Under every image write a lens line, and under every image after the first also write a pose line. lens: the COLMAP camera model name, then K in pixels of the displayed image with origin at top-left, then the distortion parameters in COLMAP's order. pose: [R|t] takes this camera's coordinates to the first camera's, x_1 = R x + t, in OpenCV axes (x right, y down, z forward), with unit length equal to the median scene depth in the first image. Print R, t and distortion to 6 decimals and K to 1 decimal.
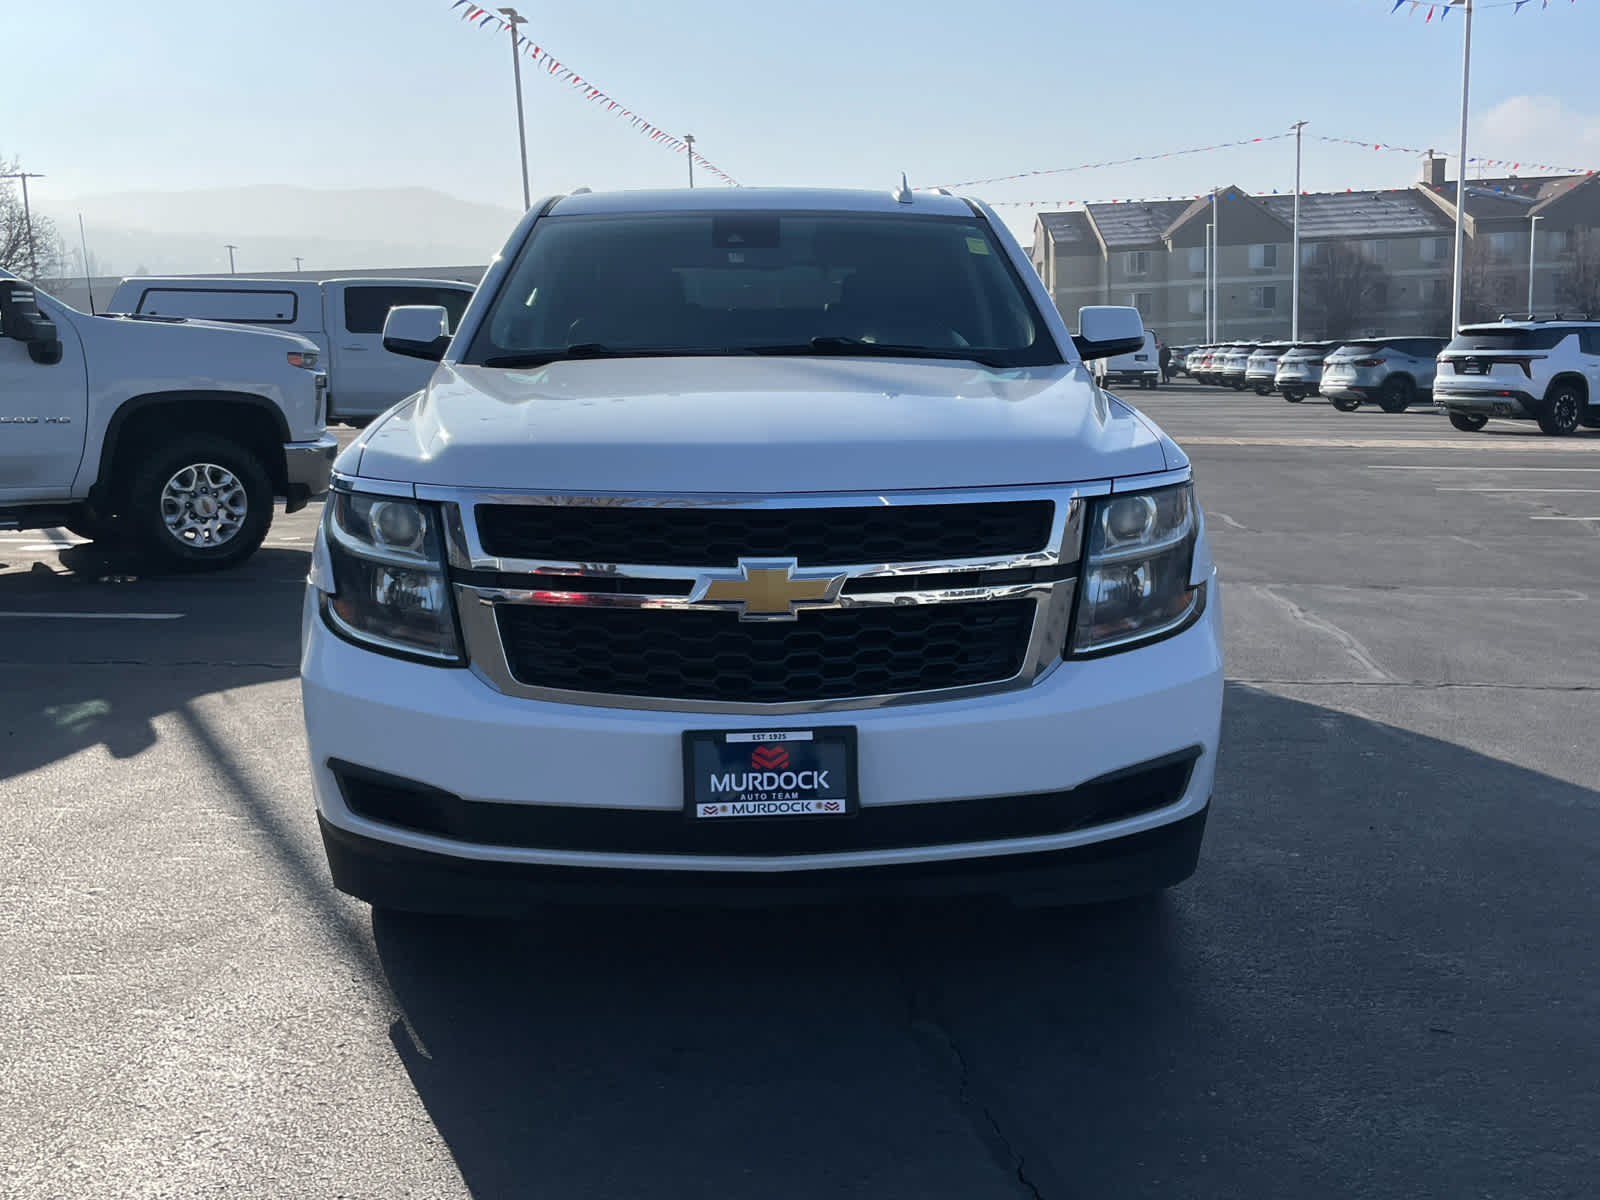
lens RADIAL K [[1595.1, 0, 826.9], [0, 1595.1, 598.5], [0, 0, 1]] dist [0.108762, -0.152274]
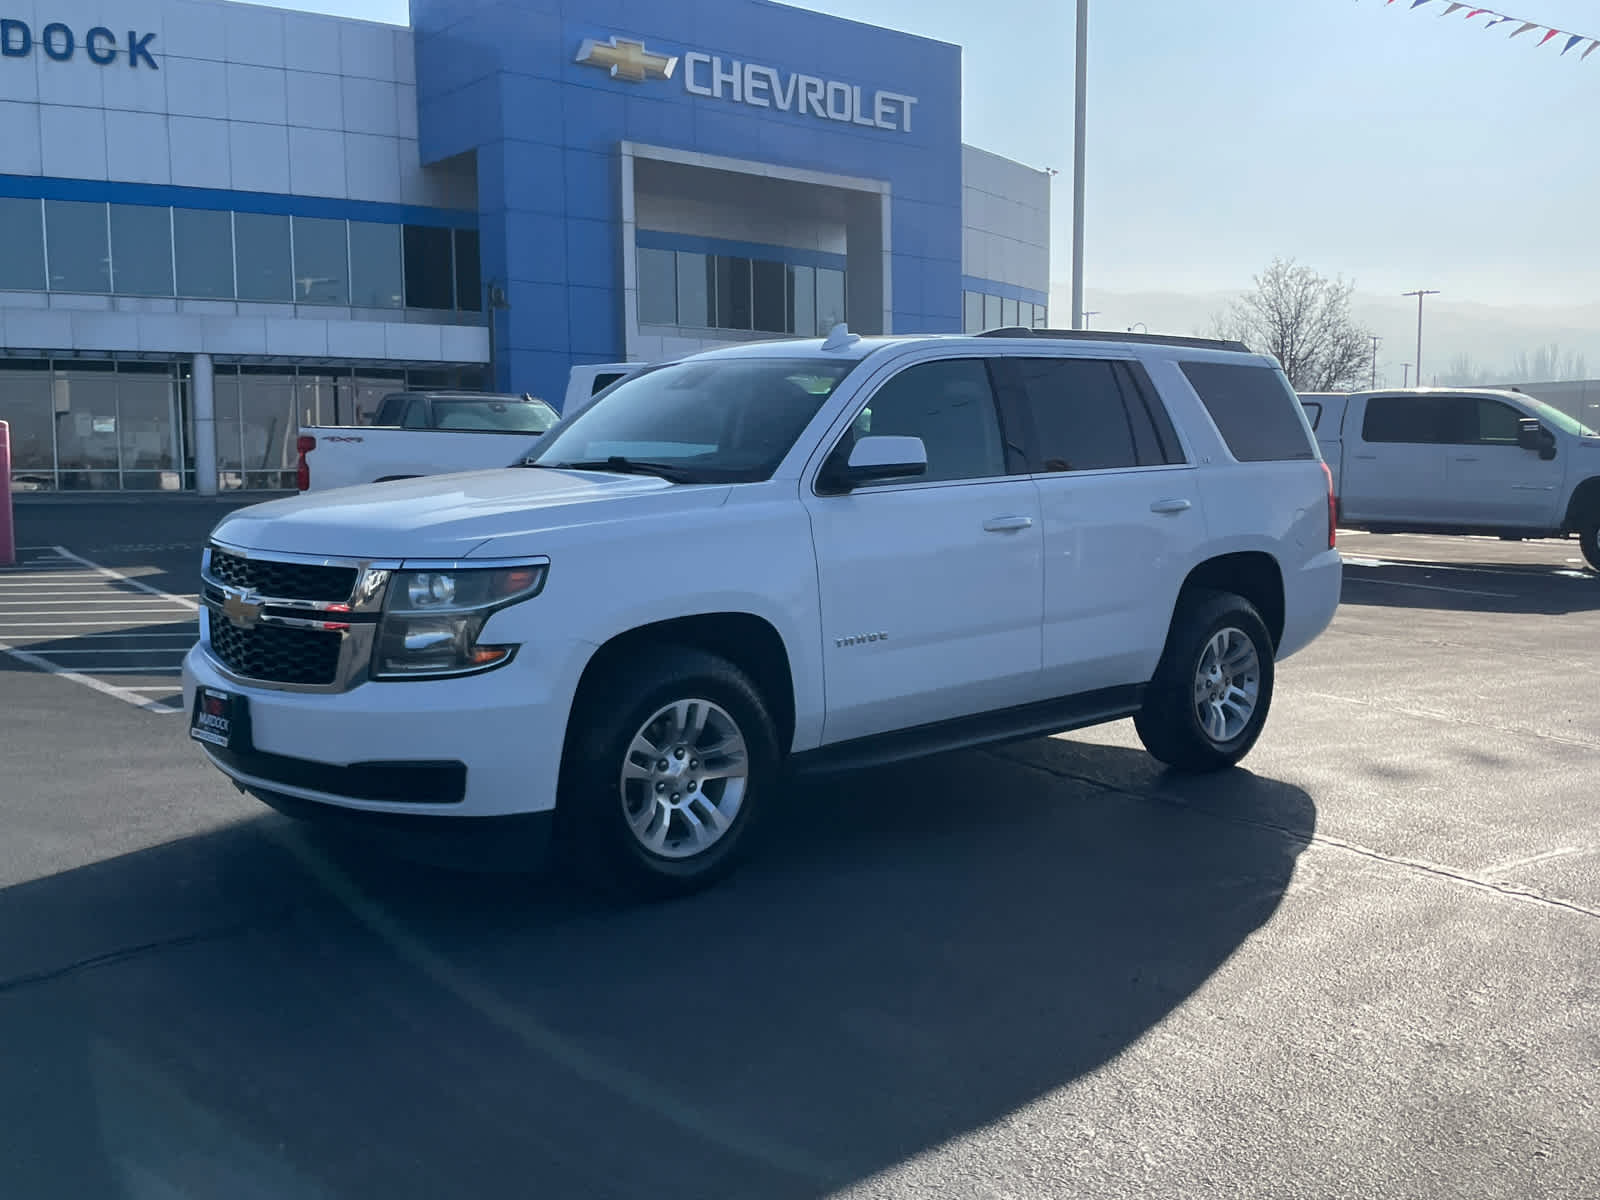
lens RADIAL K [[1599.1, 0, 822.2], [0, 1599.1, 618.8], [0, 0, 1]] dist [0.110663, -0.151763]
pose [[0.638302, 0.098702, -0.763432, 1.585549], [-0.136817, 0.990502, 0.013667, -0.096607], [0.757530, 0.095726, 0.645744, 0.374038]]
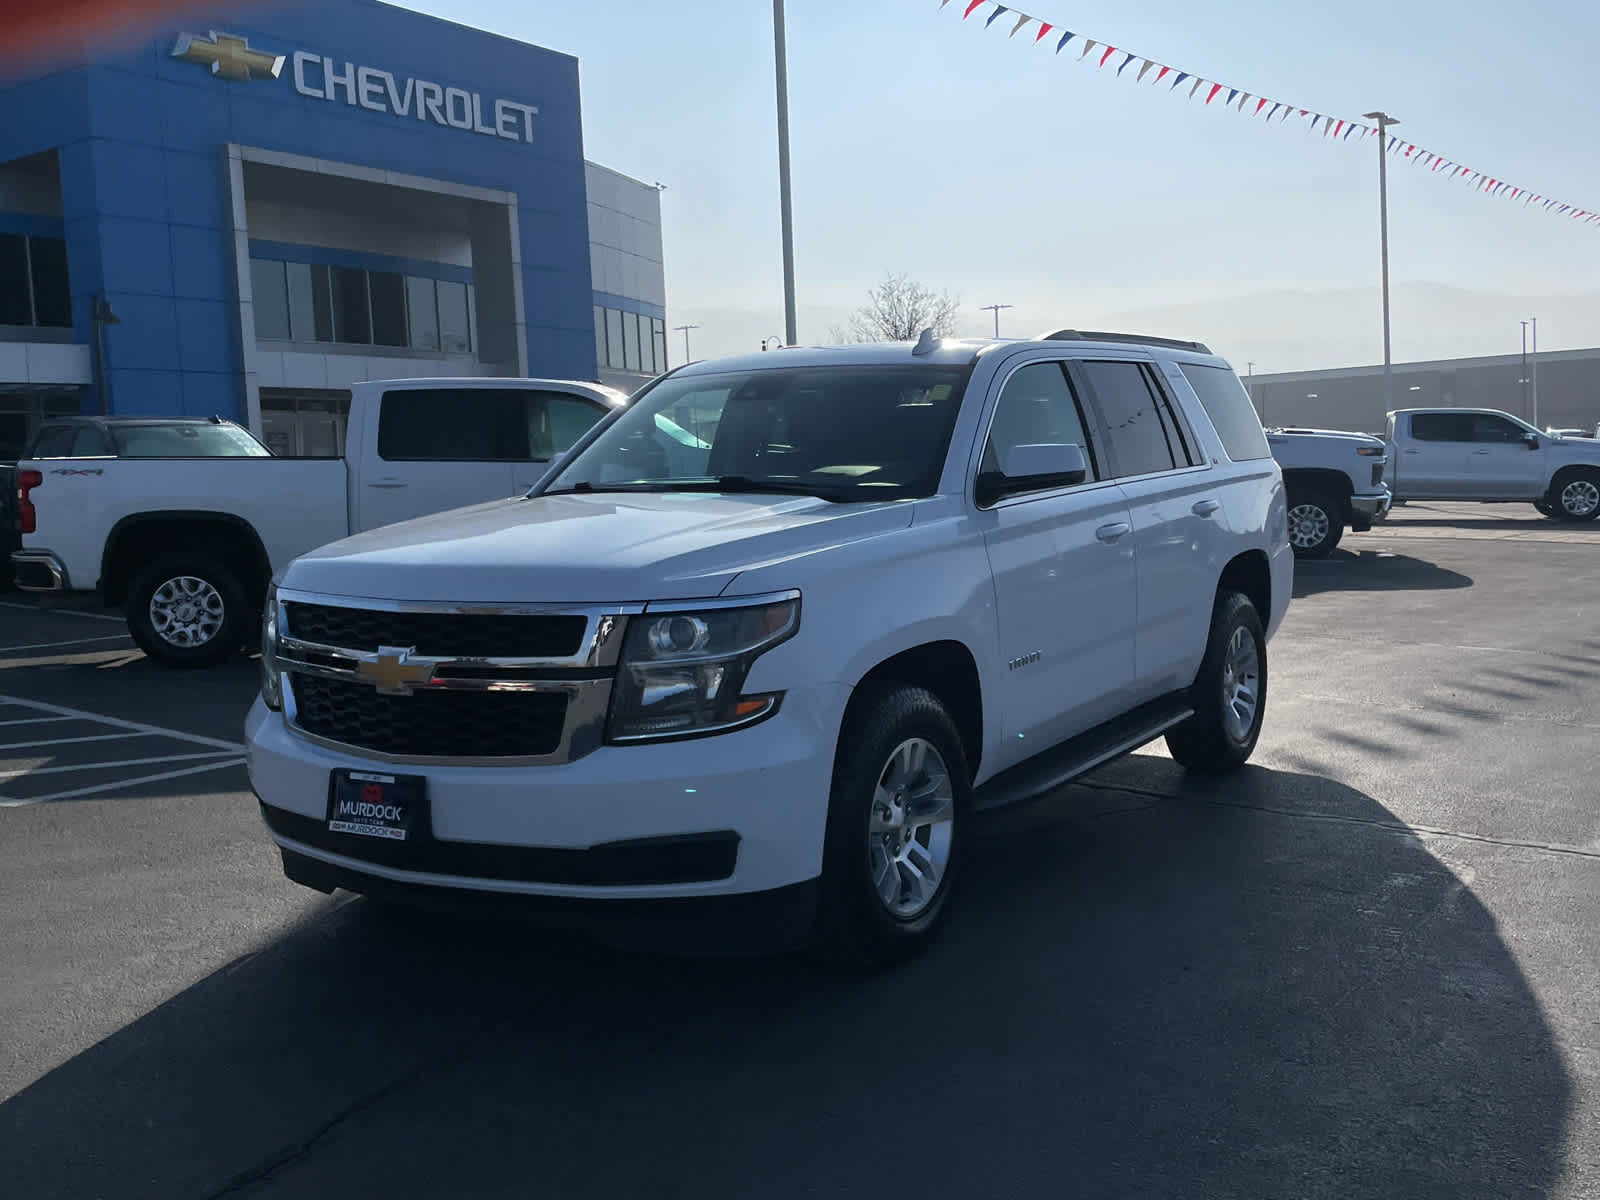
lens RADIAL K [[1595.1, 0, 826.9], [0, 1595.1, 598.5], [0, 0, 1]] dist [0.108762, -0.152274]
pose [[0.823325, 0.041707, -0.566036, 1.030119], [-0.075060, 0.996538, -0.035751, -0.045394], [0.562585, 0.071921, 0.823605, 0.067691]]
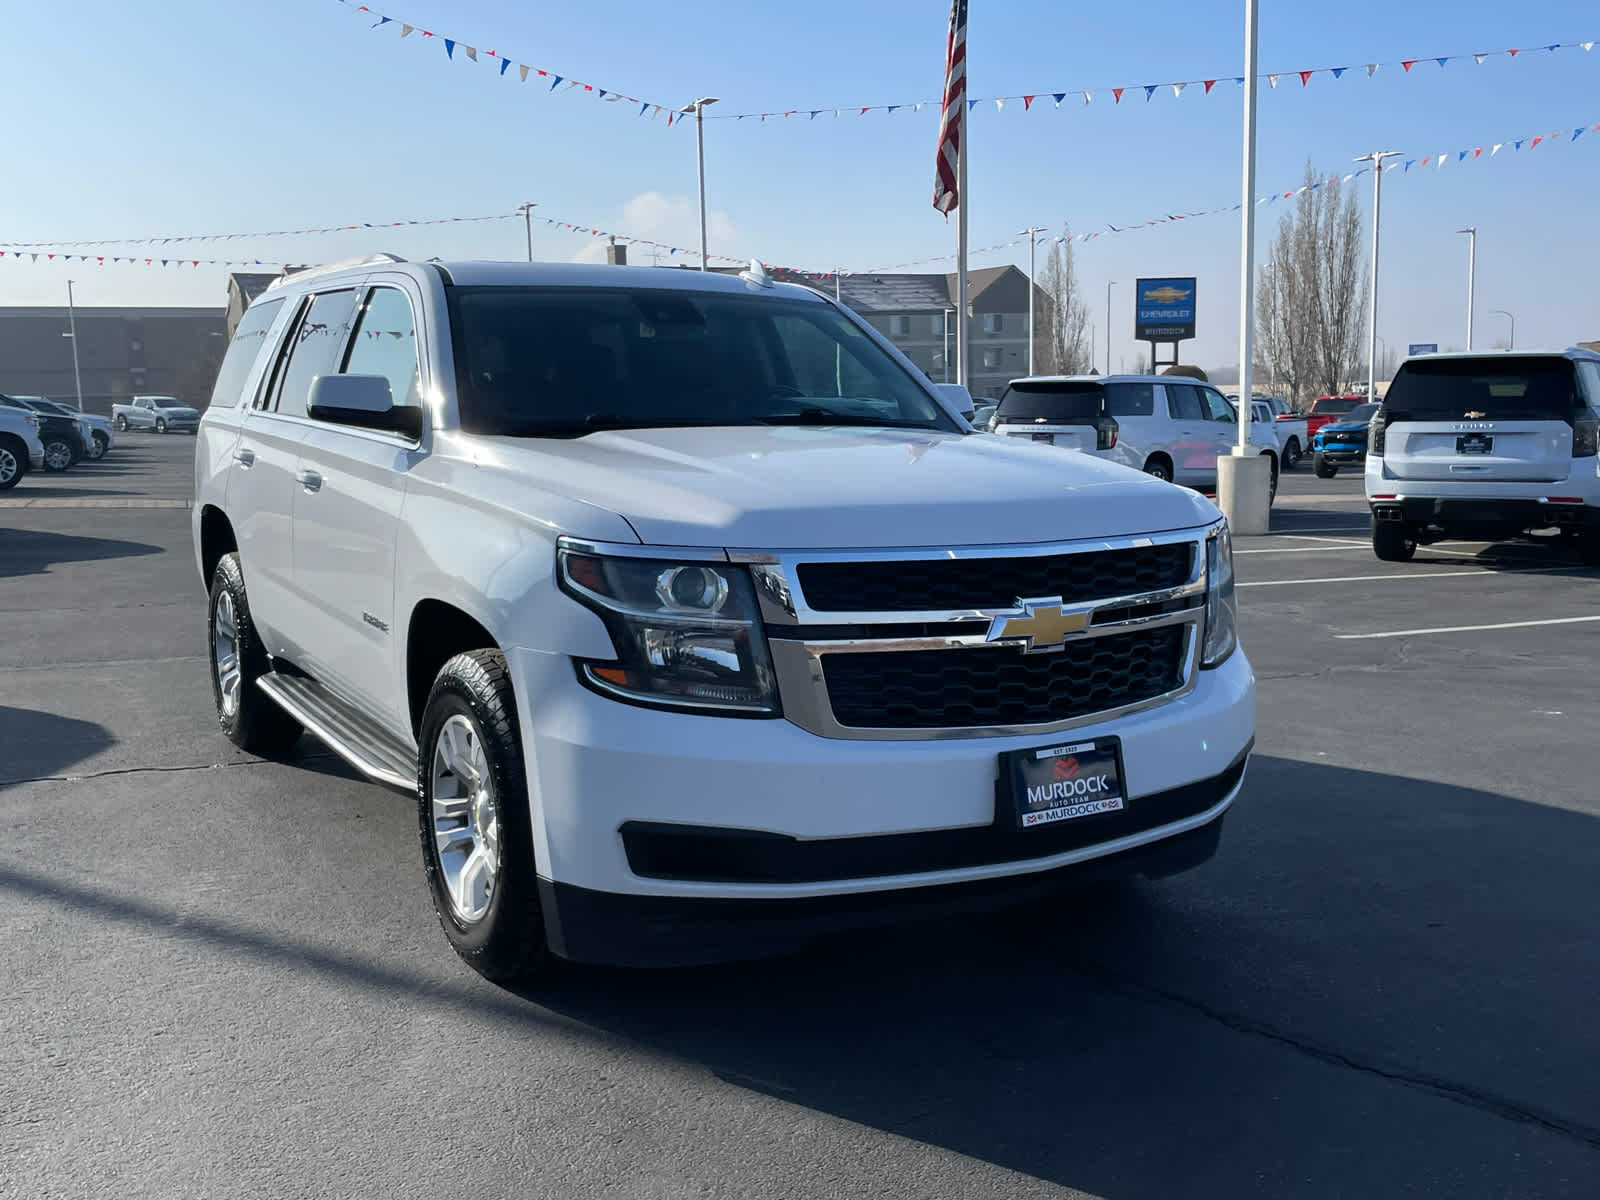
lens RADIAL K [[1595.1, 0, 826.9], [0, 1595.1, 598.5], [0, 0, 1]] dist [0.108762, -0.152274]
pose [[0.875011, -0.053143, 0.481176, -0.720717], [0.072906, 0.997086, -0.022456, -0.009998], [-0.478581, 0.054730, 0.876336, 0.053919]]
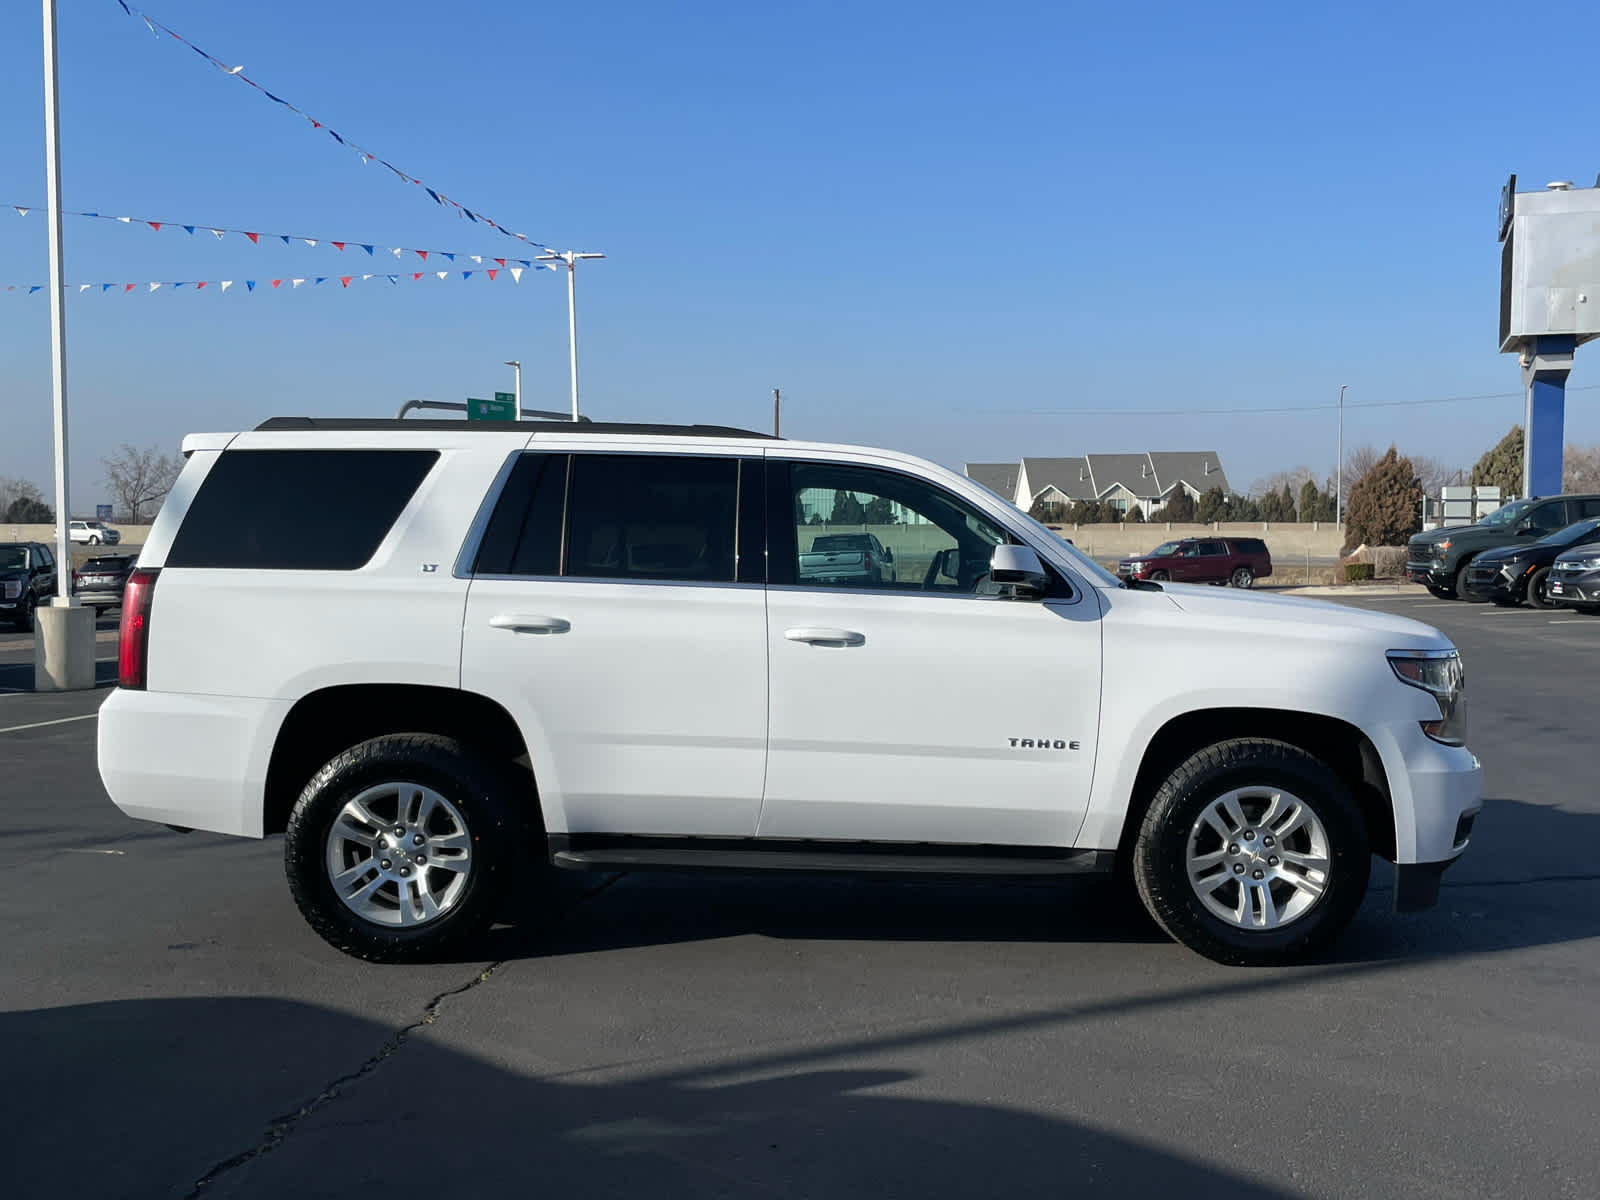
lens RADIAL K [[1595.1, 0, 826.9], [0, 1595.1, 598.5], [0, 0, 1]] dist [0.108762, -0.152274]
pose [[0.022772, -0.025269, 0.999421, -2.164818], [0.157763, 0.987246, 0.021367, -0.286342], [-0.987214, 0.157185, 0.026468, 1.690234]]
